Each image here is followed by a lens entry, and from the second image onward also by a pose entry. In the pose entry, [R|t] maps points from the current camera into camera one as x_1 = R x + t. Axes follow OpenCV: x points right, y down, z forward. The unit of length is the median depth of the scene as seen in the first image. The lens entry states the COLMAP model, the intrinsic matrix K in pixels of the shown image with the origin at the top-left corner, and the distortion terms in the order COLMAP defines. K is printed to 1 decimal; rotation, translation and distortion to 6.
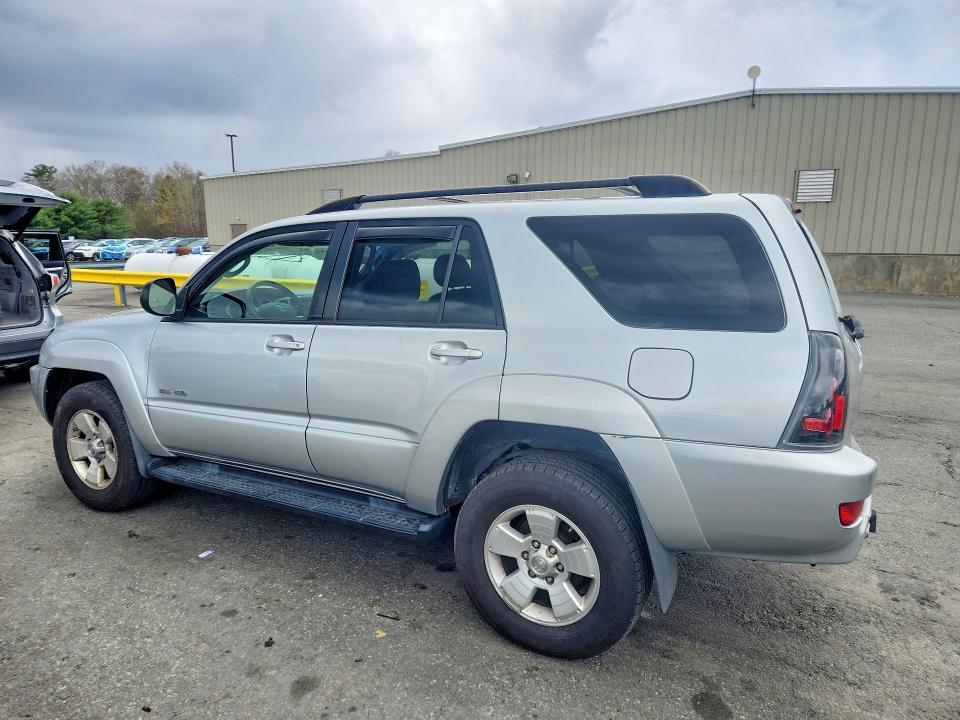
lens RADIAL K [[642.8, 0, 477.7], [0, 642.8, 357.2], [0, 0, 1]] dist [0.073885, -0.067410]
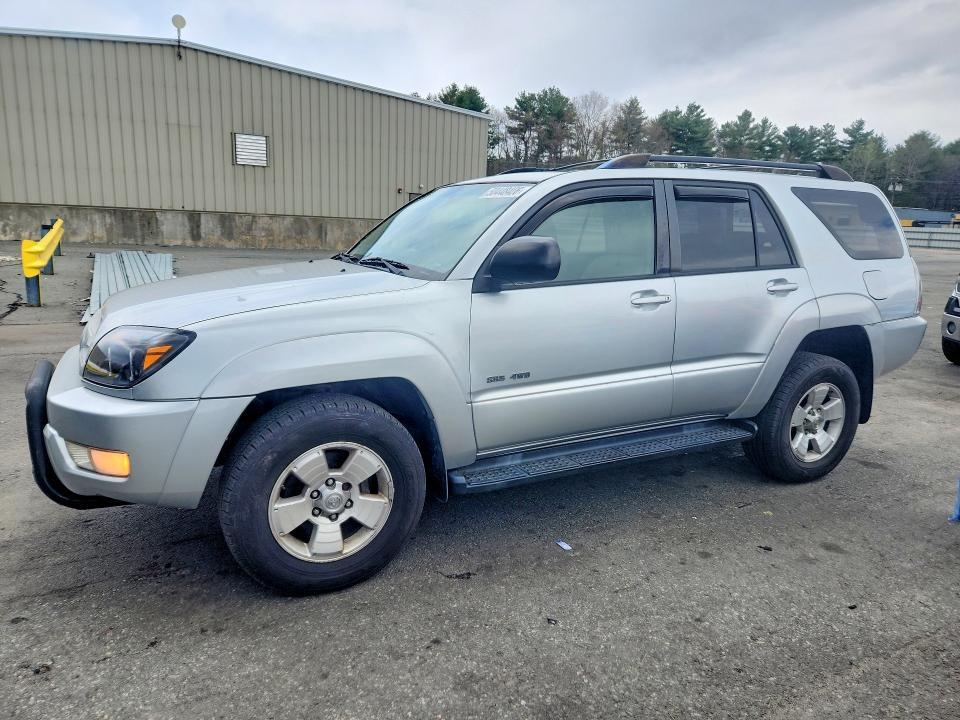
lens RADIAL K [[642.8, 0, 477.7], [0, 642.8, 357.2], [0, 0, 1]] dist [0.073885, -0.067410]
pose [[0.557057, -0.159104, 0.815091, -0.719639], [0.109845, 0.986969, 0.117583, -0.043854], [-0.823178, 0.024033, 0.567275, 0.363027]]
